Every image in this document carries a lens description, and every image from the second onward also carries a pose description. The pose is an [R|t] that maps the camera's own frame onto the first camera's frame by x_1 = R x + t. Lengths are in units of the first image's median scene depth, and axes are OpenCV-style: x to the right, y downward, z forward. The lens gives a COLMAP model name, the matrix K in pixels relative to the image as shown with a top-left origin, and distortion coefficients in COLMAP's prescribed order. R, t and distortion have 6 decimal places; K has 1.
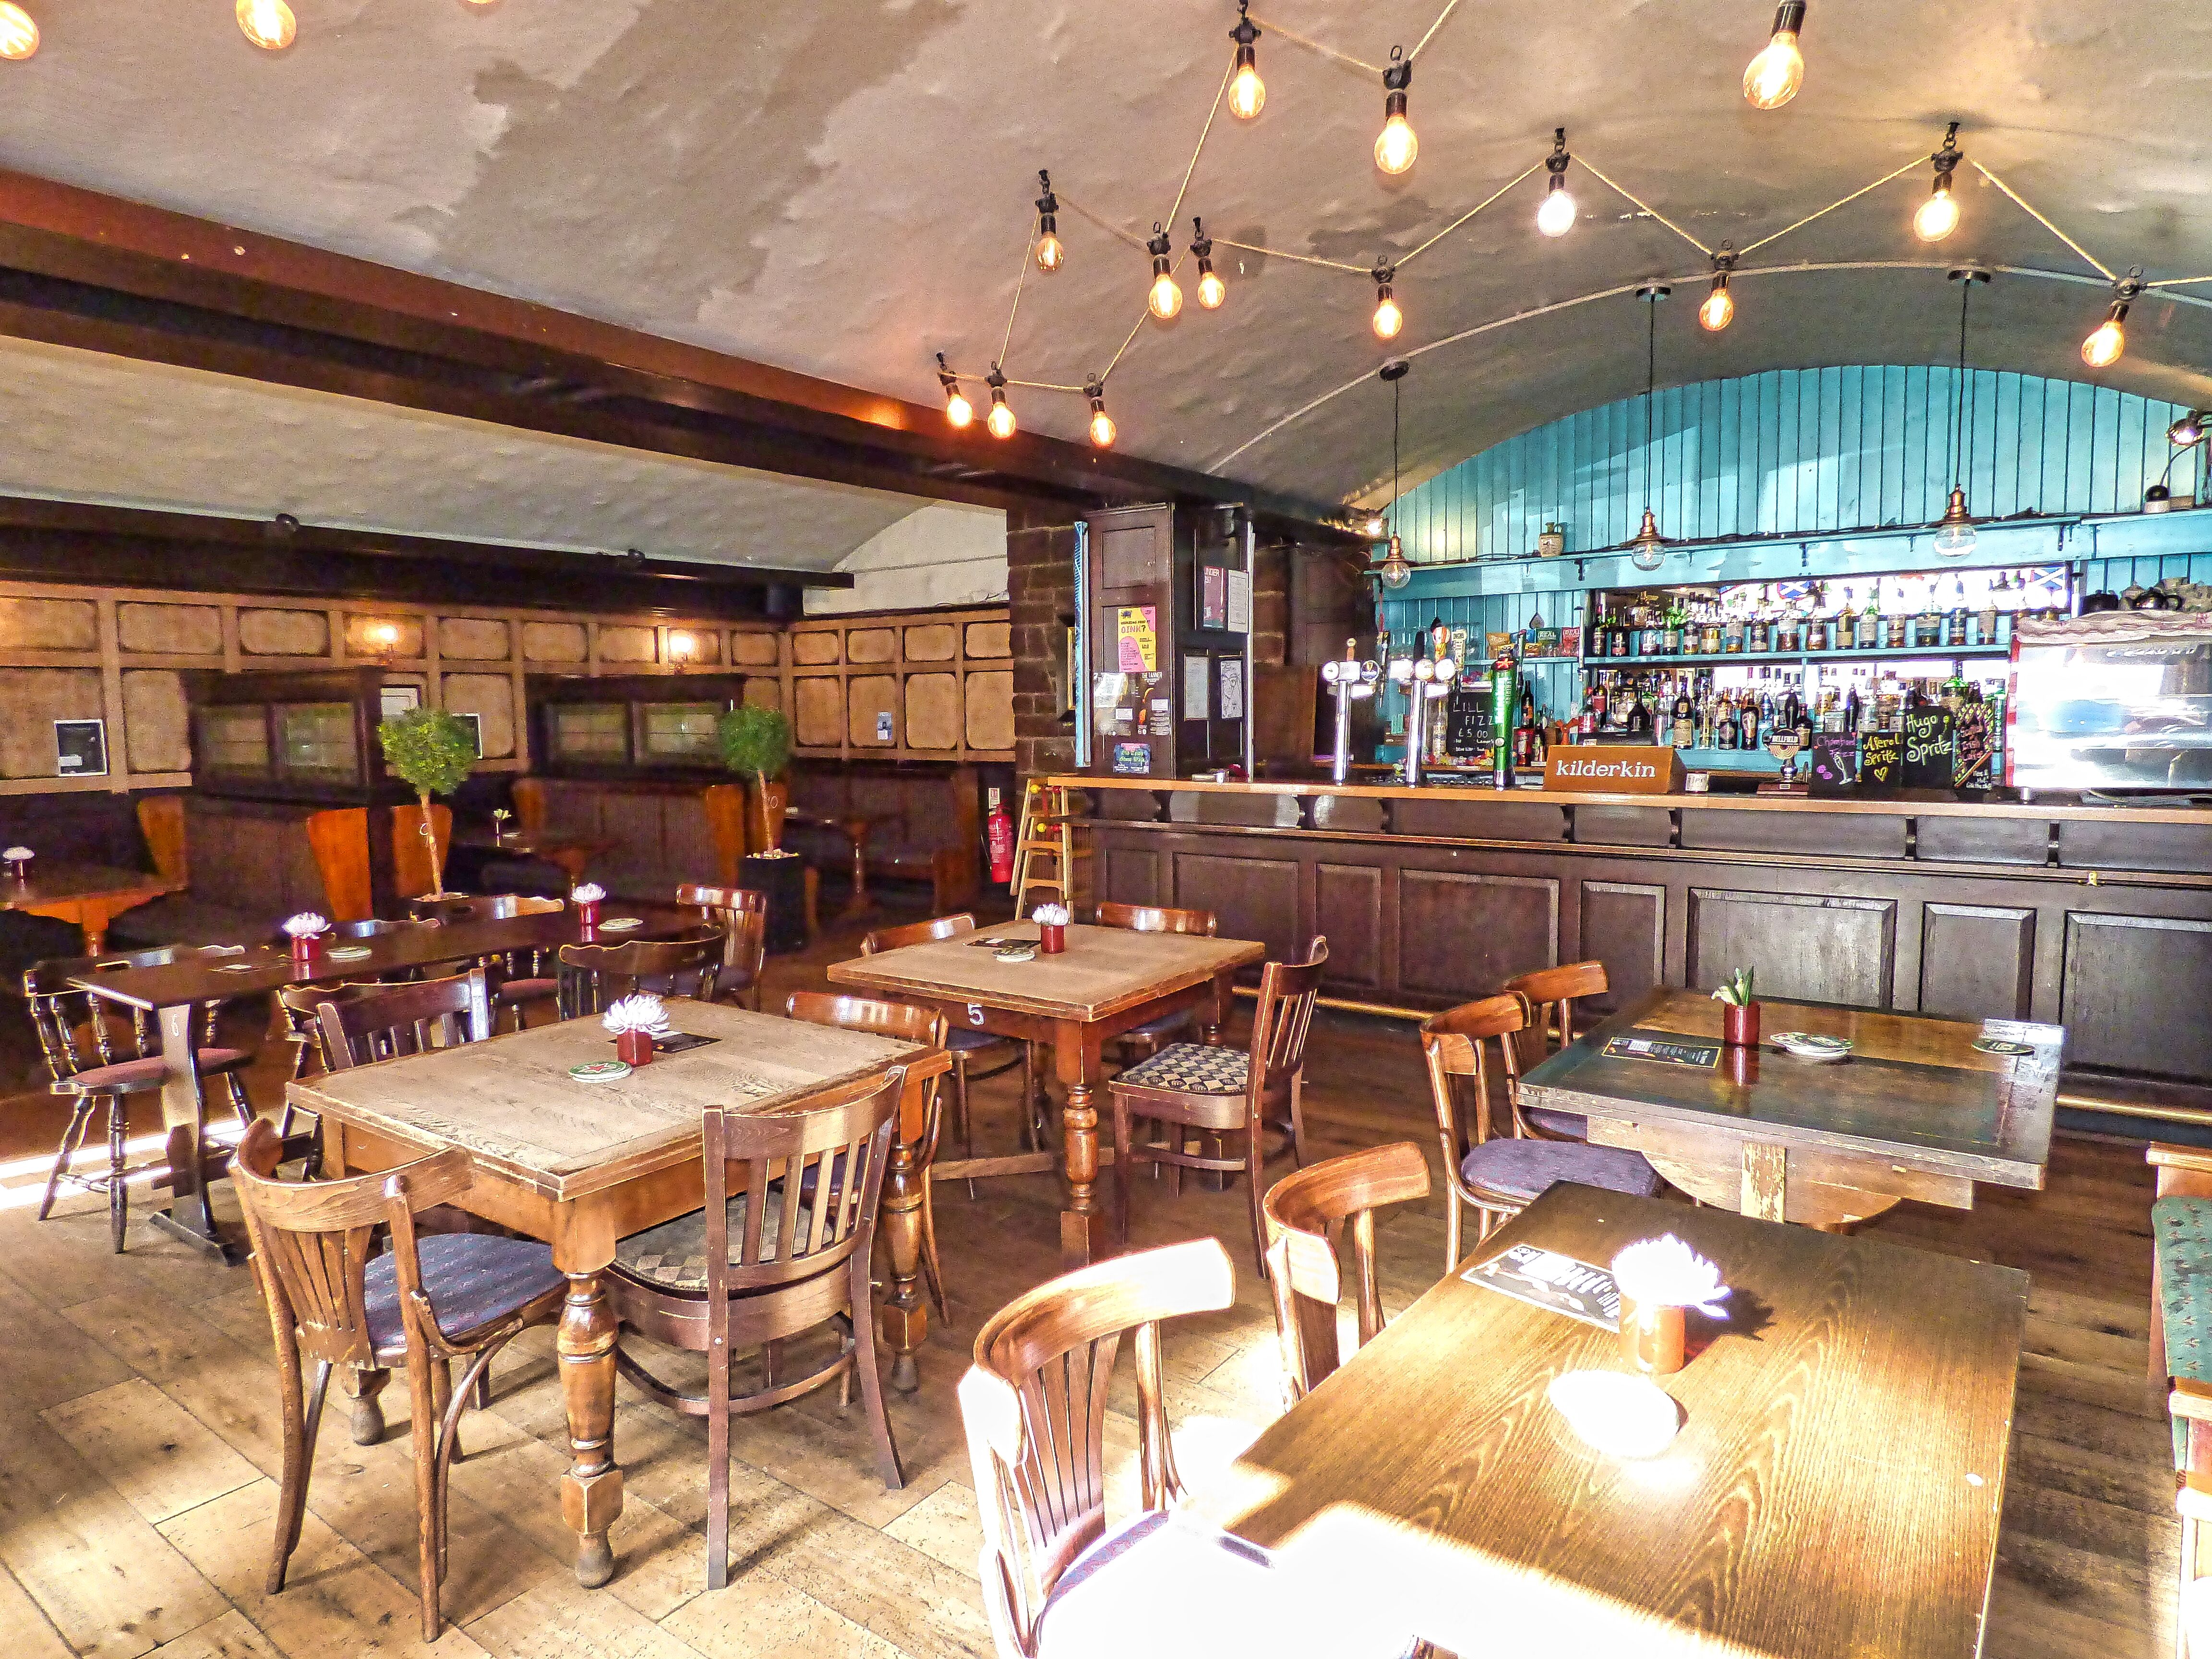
lens RADIAL K [[1321.2, 0, 1105.5], [0, 1321.2, 826.9], [0, 0, 1]] dist [-0.010017, -0.001902]
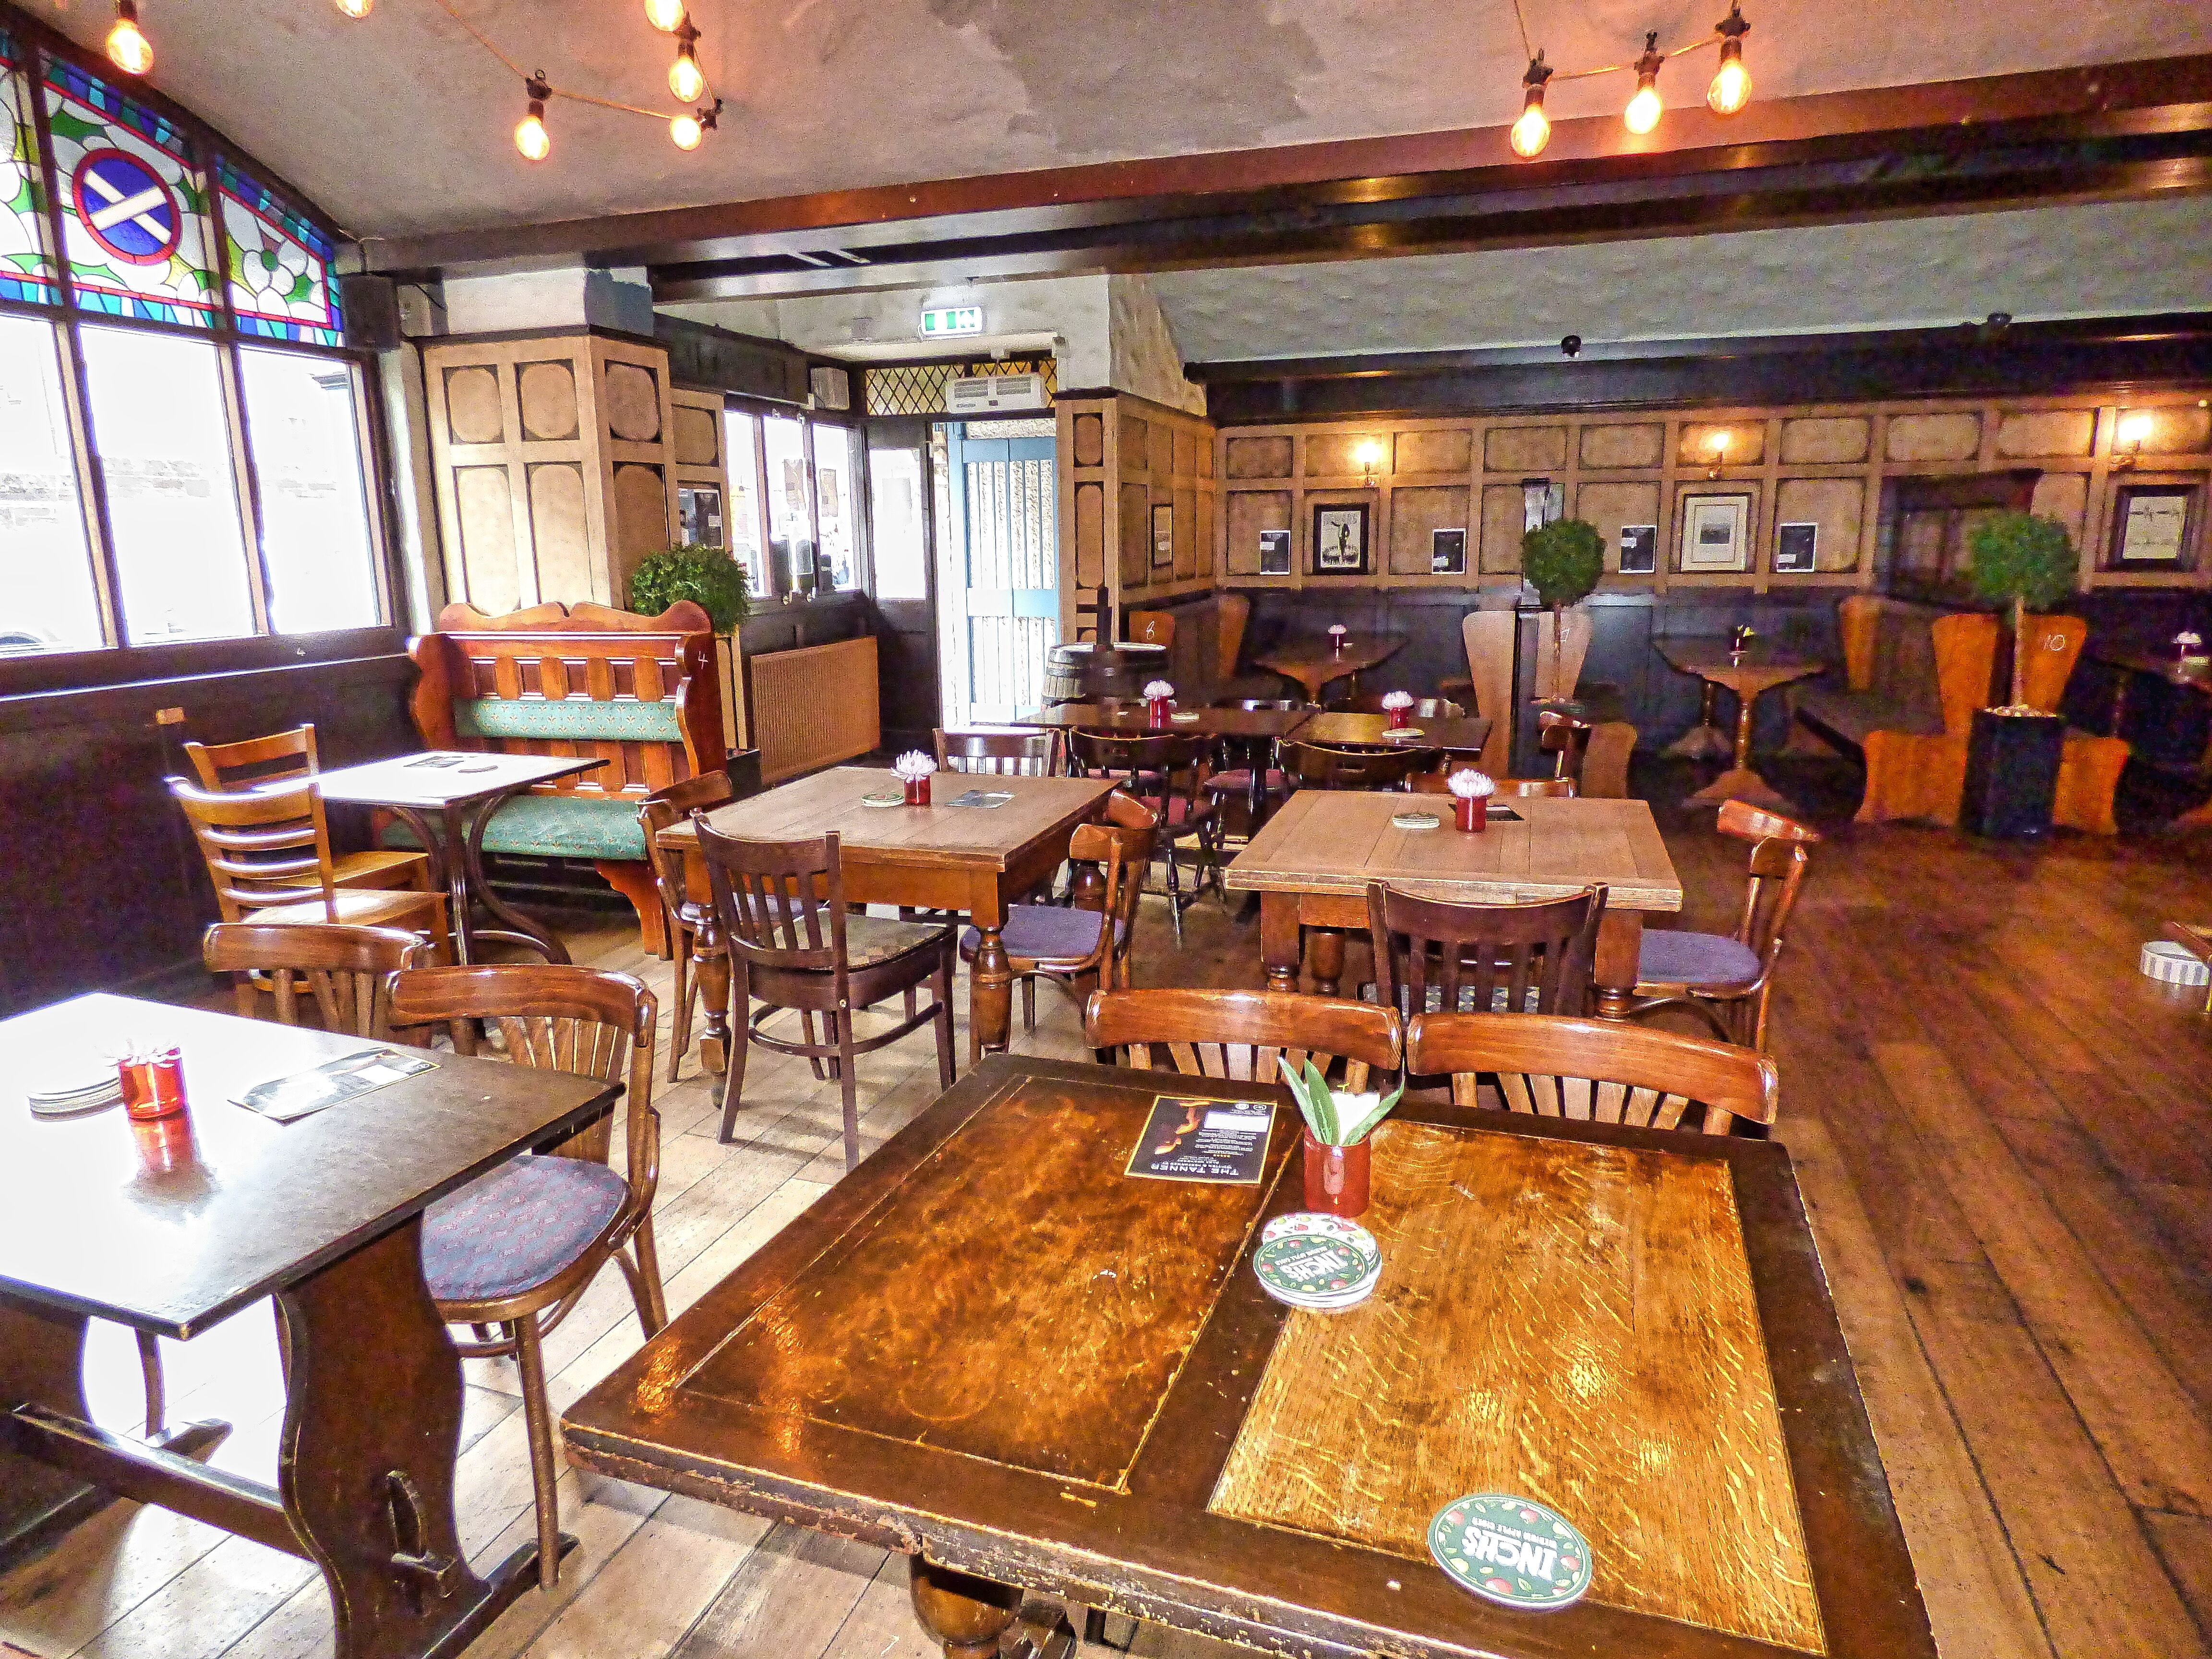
lens RADIAL K [[1321.2, 0, 1103.4], [0, 1321.2, 821.0], [0, 0, 1]] dist [-0.010017, -0.001902]
pose [[0.307880, 0.205376, -0.928995, 0.282379], [-0.075584, 0.978618, 0.191297, -0.020322], [0.948418, 0.011320, 0.316820, 0.237328]]
